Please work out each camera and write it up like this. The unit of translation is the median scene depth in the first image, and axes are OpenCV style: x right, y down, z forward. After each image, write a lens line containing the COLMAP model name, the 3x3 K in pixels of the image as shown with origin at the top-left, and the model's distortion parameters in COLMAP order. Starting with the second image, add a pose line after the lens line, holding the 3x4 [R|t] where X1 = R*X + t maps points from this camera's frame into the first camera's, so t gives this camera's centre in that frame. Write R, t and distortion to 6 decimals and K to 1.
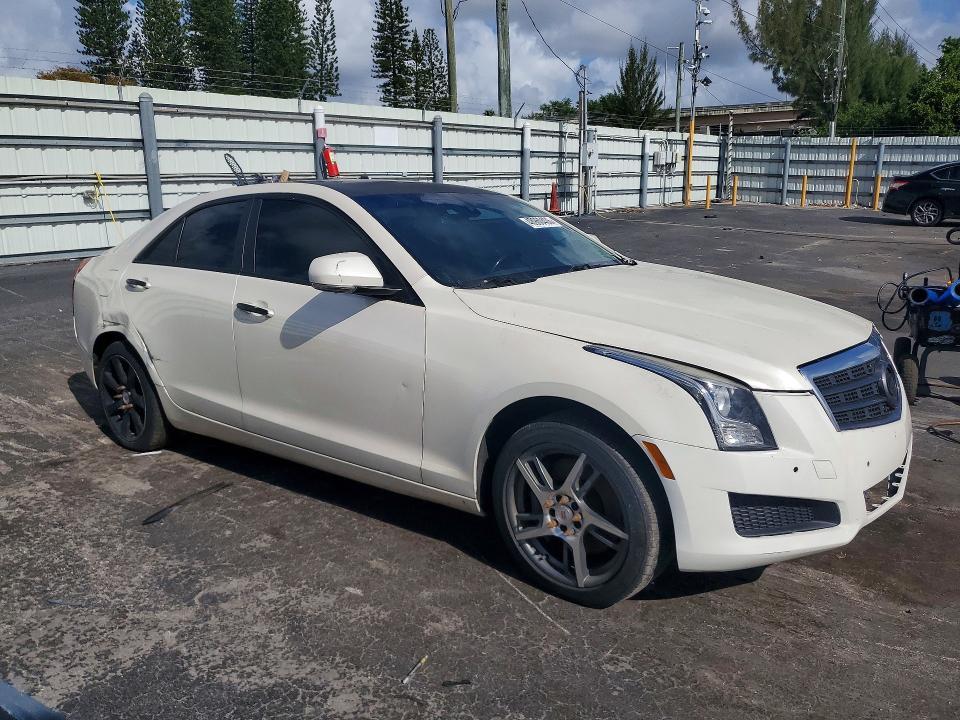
lens RADIAL K [[777.4, 0, 482.8], [0, 777.4, 360.4], [0, 0, 1]] dist [0.004413, 0.010917]
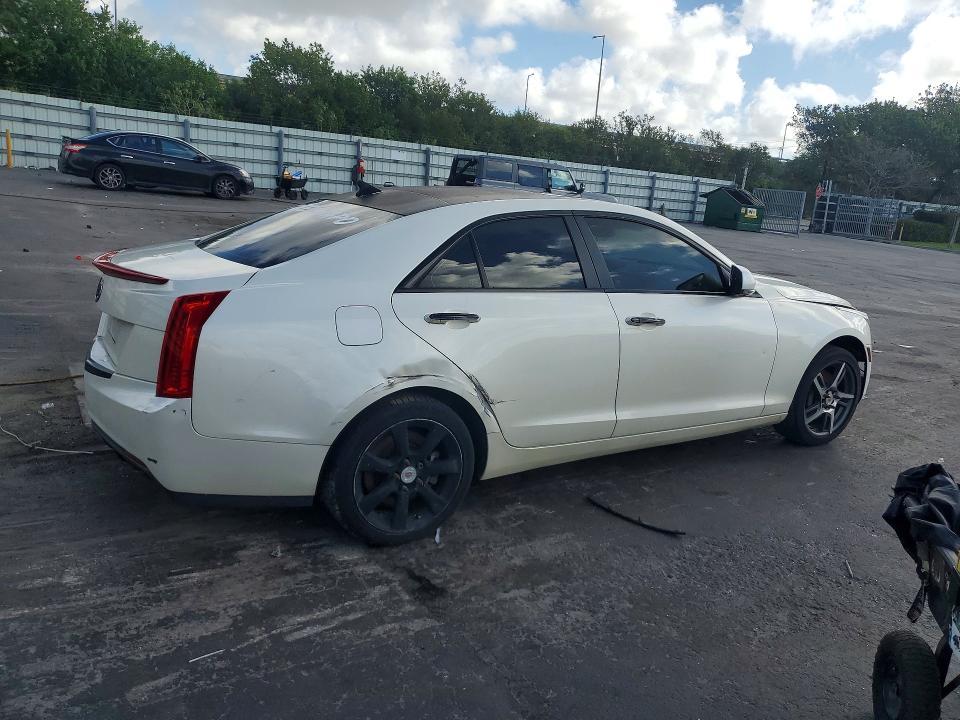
lens RADIAL K [[777.4, 0, 482.8], [0, 777.4, 360.4], [0, 0, 1]] dist [0.004413, 0.010917]
pose [[0.313618, -0.184205, 0.931511, -1.098375], [0.121591, 0.980718, 0.152999, -0.163990], [-0.941732, 0.065280, 0.329968, 0.672886]]
